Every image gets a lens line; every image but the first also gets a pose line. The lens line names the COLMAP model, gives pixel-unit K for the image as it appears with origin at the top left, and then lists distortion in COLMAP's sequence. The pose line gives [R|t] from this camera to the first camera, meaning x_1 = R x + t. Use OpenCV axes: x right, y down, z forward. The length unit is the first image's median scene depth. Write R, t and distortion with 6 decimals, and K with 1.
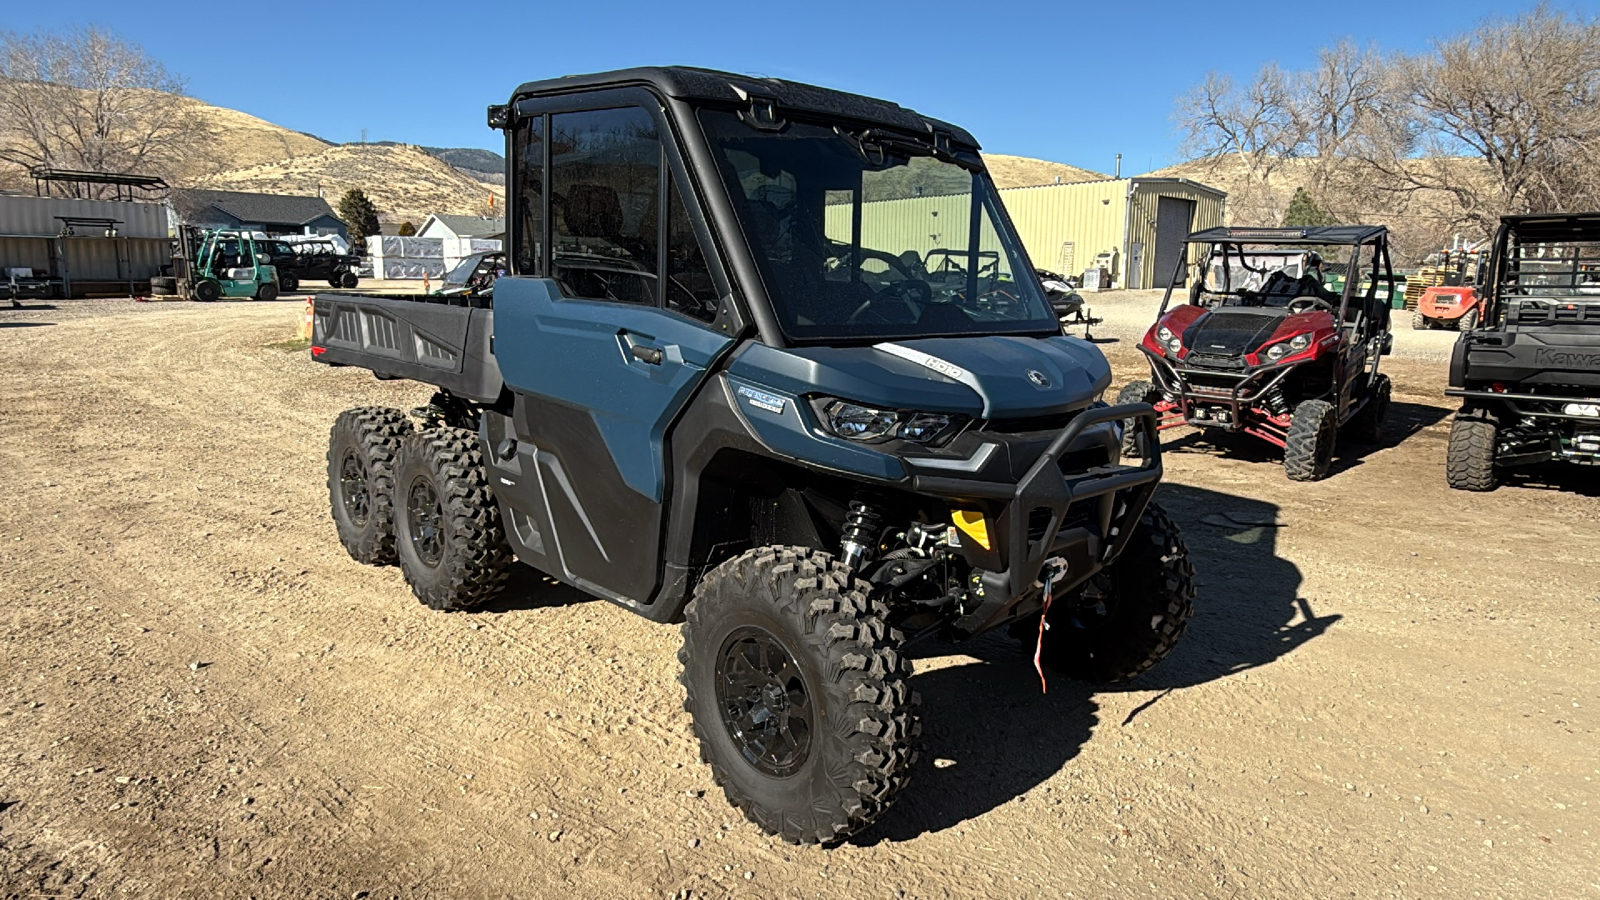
lens RADIAL K [[980.1, 0, 801.6], [0, 980.1, 443.6], [0, 0, 1]] dist [0.002108, -0.001989]
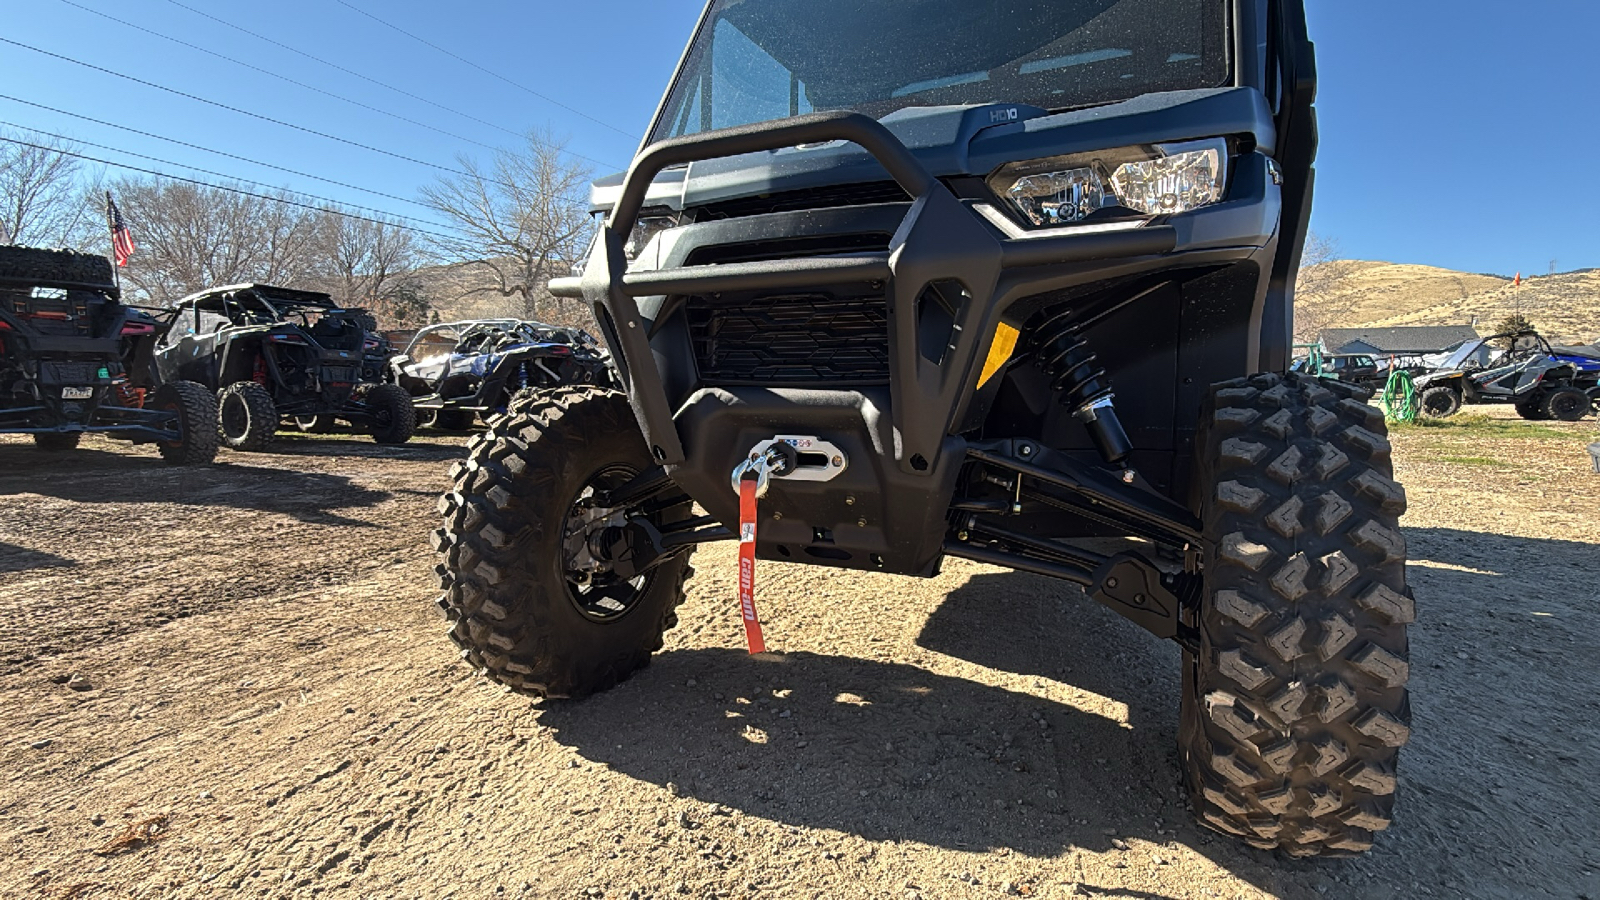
lens RADIAL K [[749.7, 0, 796.0], [0, 749.7, 450.8], [0, 0, 1]] dist [0.003515, -0.001328]
pose [[0.368070, 0.052717, -0.928302, 0.066123], [-0.151350, 0.988473, -0.003876, 0.012373], [0.917397, 0.141925, 0.371806, 0.081071]]
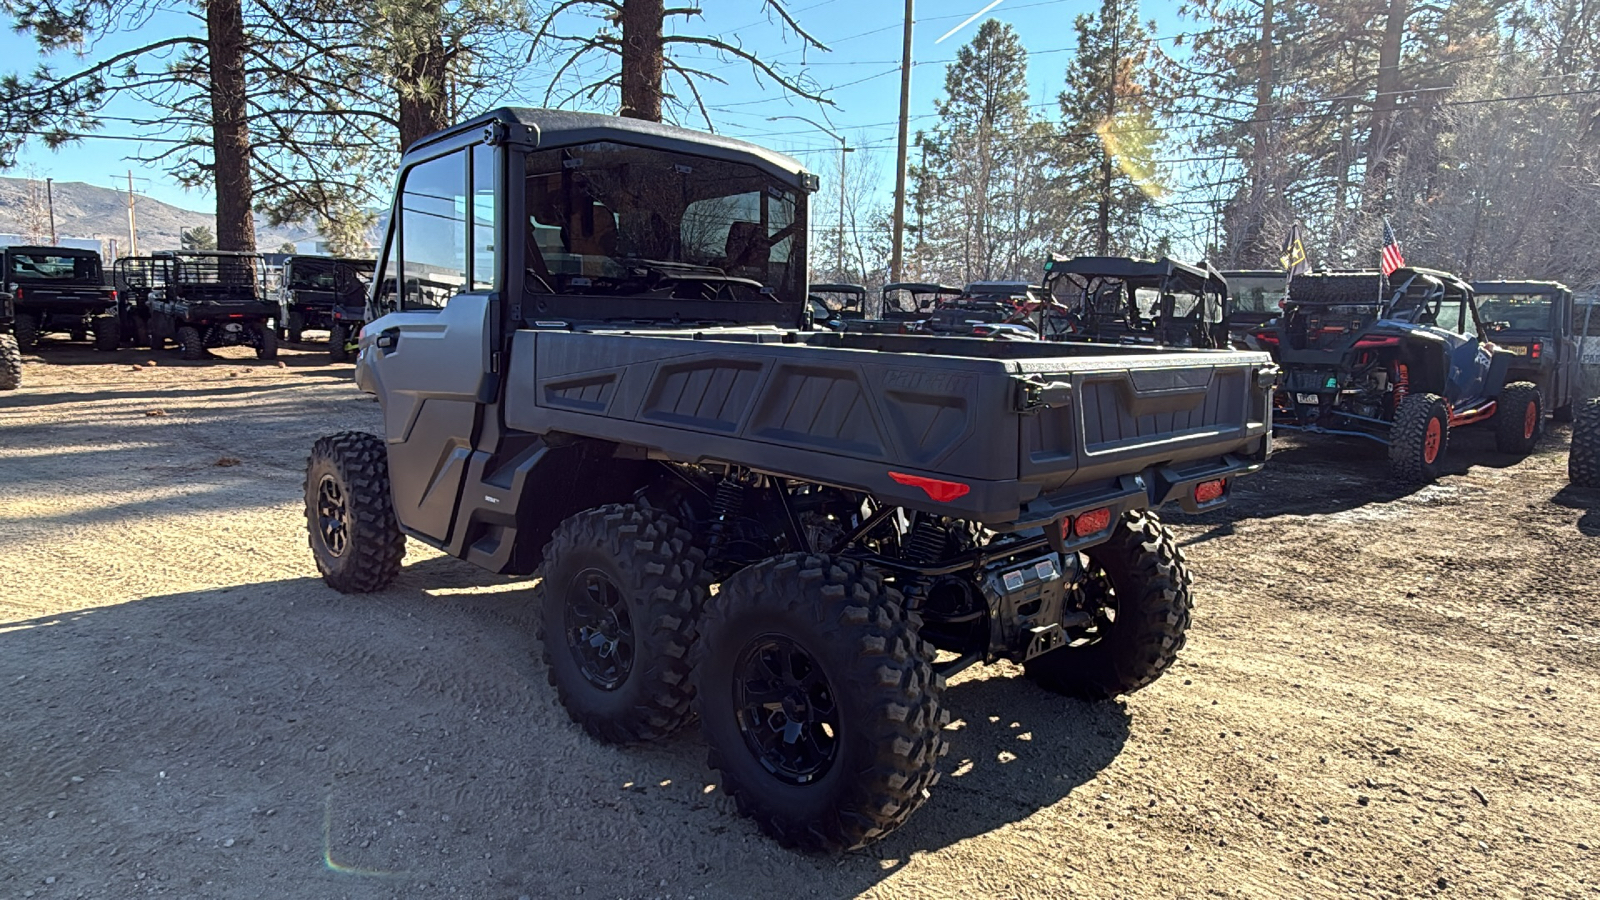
lens RADIAL K [[980.1, 0, 794.0], [0, 980.1, 450.0], [0, 0, 1]] dist [0.002108, -0.001989]
pose [[-0.998222, -0.048261, -0.034972, -0.030957], [-0.056679, 0.950136, 0.306641, -0.046370], [0.018429, 0.308078, -0.951183, 0.275800]]
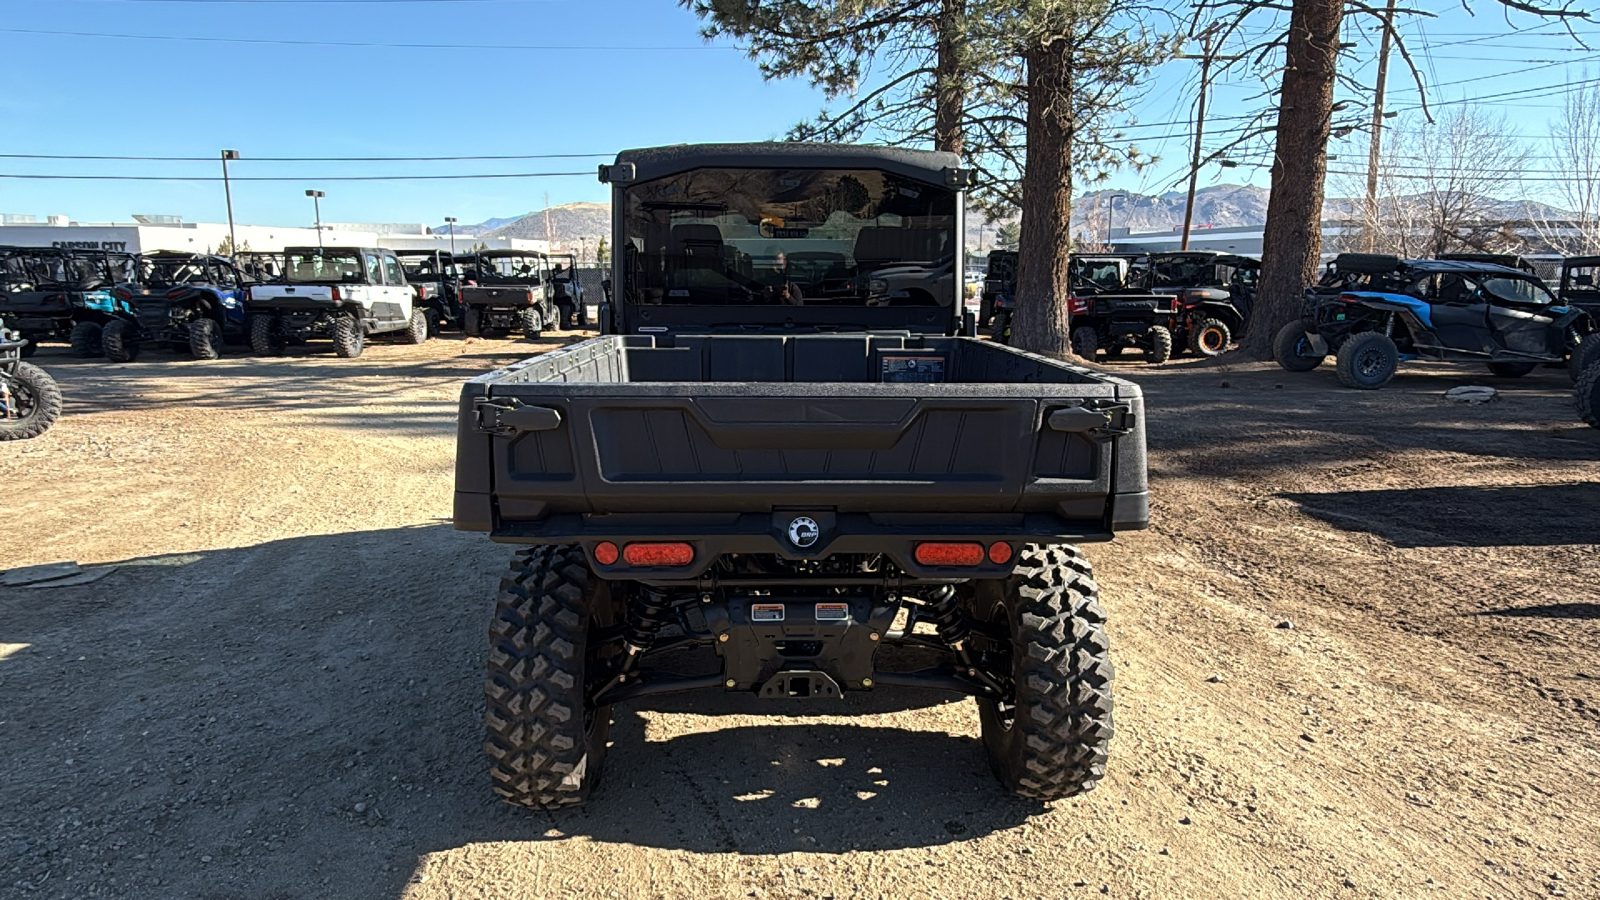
lens RADIAL K [[980.1, 0, 798.7], [0, 980.1, 445.8], [0, 0, 1]] dist [0.002108, -0.001989]
pose [[-0.744301, -0.141006, 0.652789, -0.132690], [0.089391, 0.947627, 0.306615, -0.048544], [-0.661835, 0.286567, -0.692715, 0.239050]]
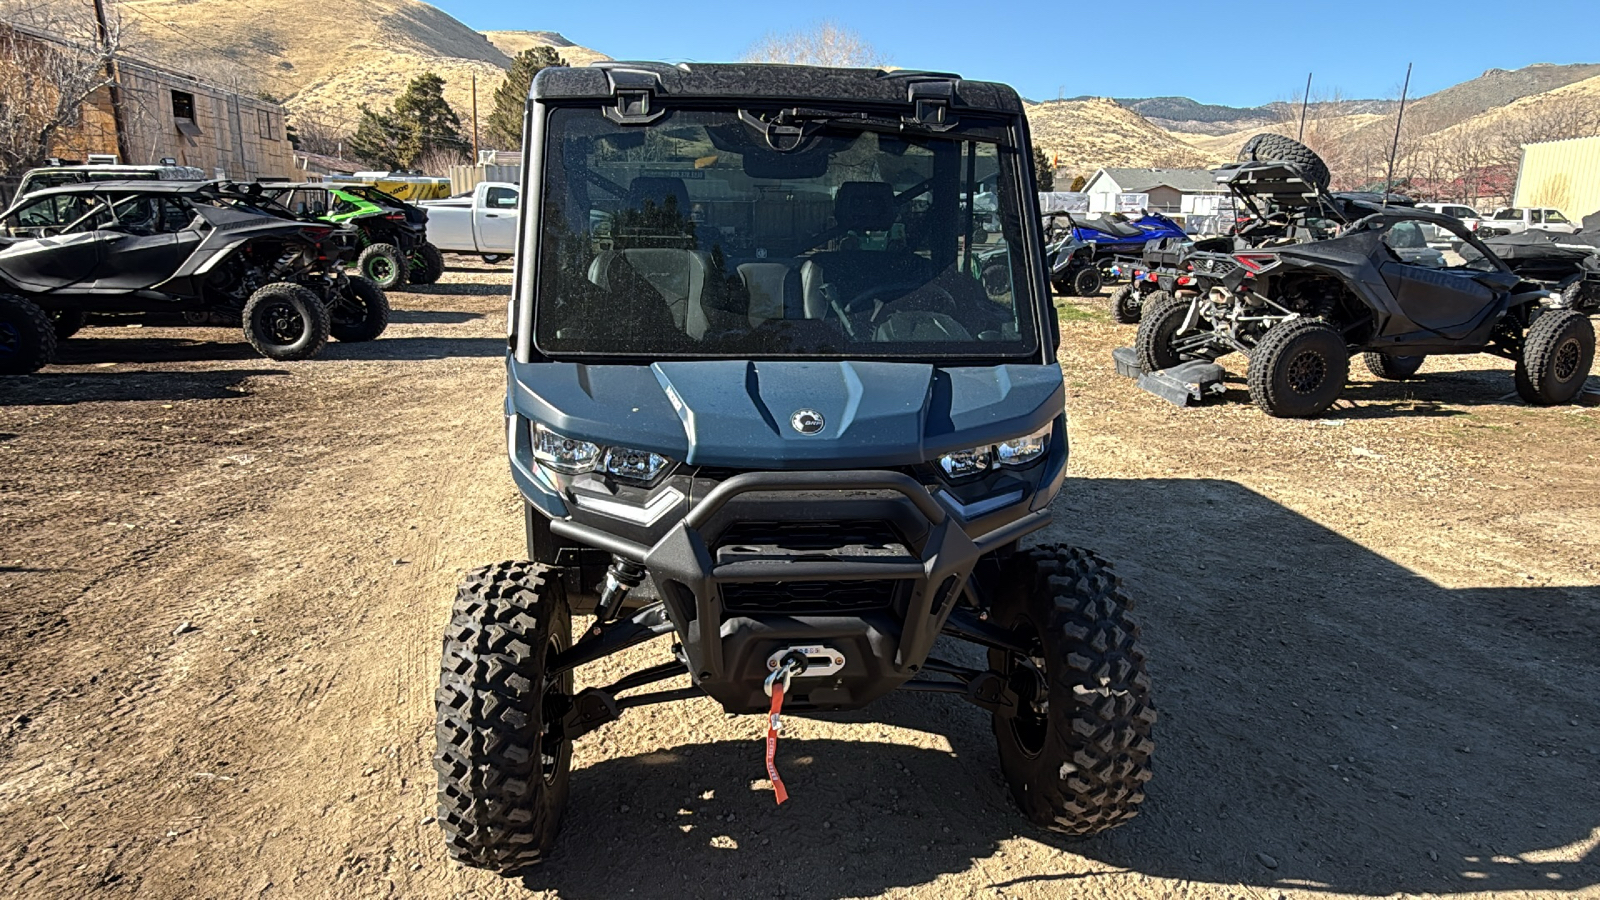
lens RADIAL K [[980.1, 0, 798.3], [0, 980.1, 447.1], [0, 0, 1]] dist [0.002108, -0.001989]
pose [[0.790363, 0.132630, -0.598110, 0.069093], [-0.102590, 0.991152, 0.084221, -0.010909], [0.603988, -0.005205, 0.796976, 0.034757]]
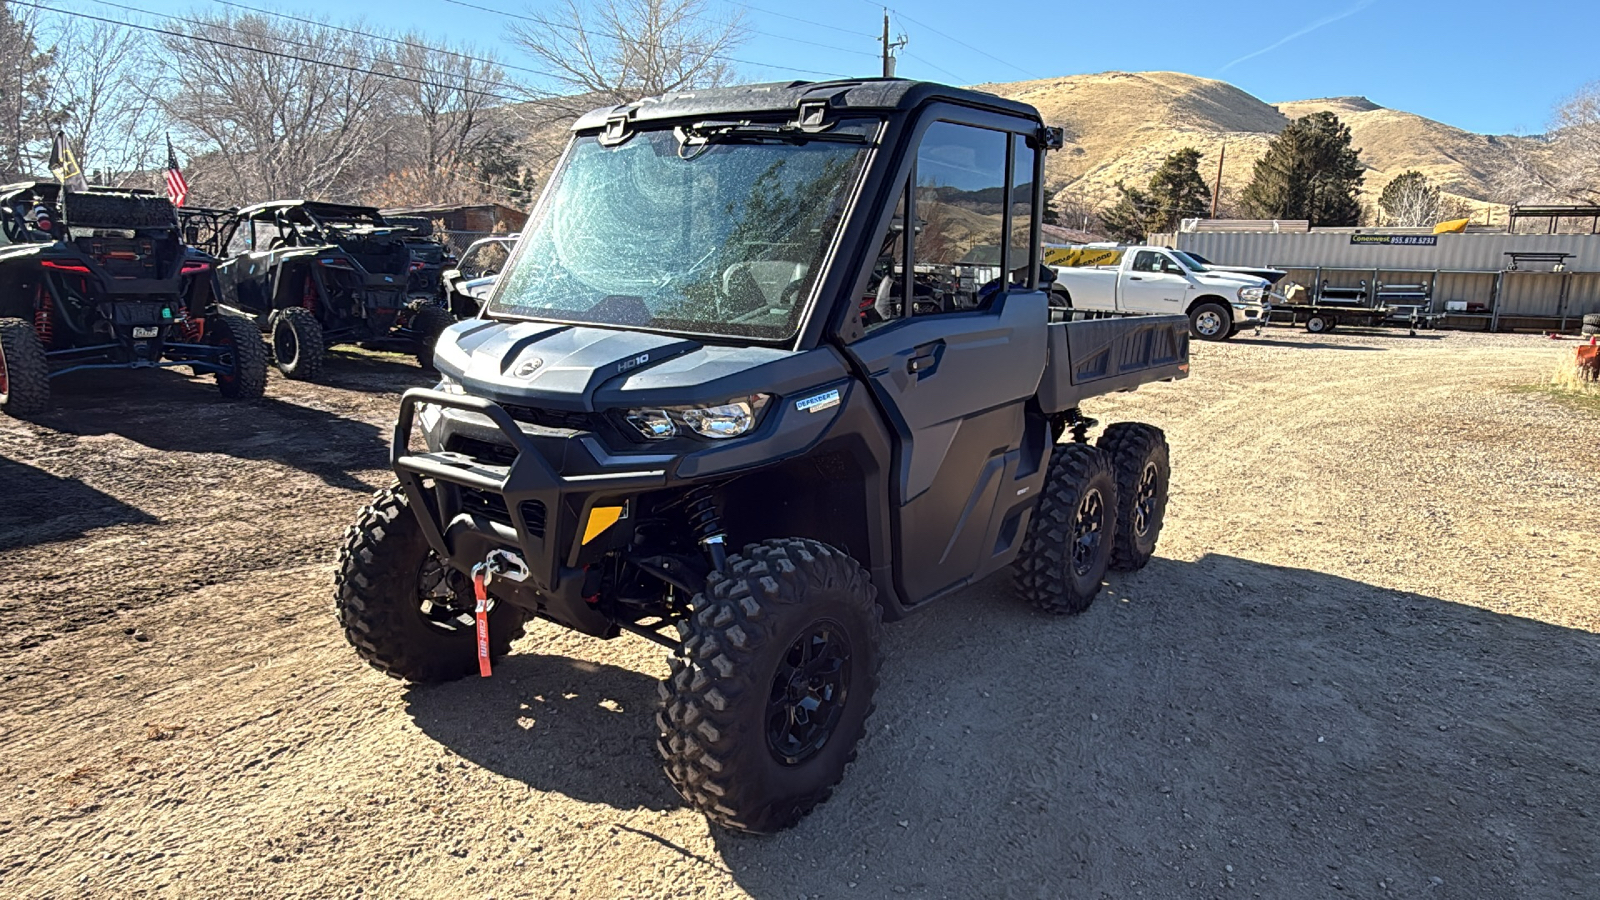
lens RADIAL K [[980.1, 0, 796.1], [0, 980.1, 449.2], [0, 0, 1]] dist [0.002108, -0.001989]
pose [[0.185577, 0.164748, -0.968720, 0.120467], [-0.197763, 0.971934, 0.127409, -0.015898], [0.962523, 0.167933, 0.212950, 0.102499]]
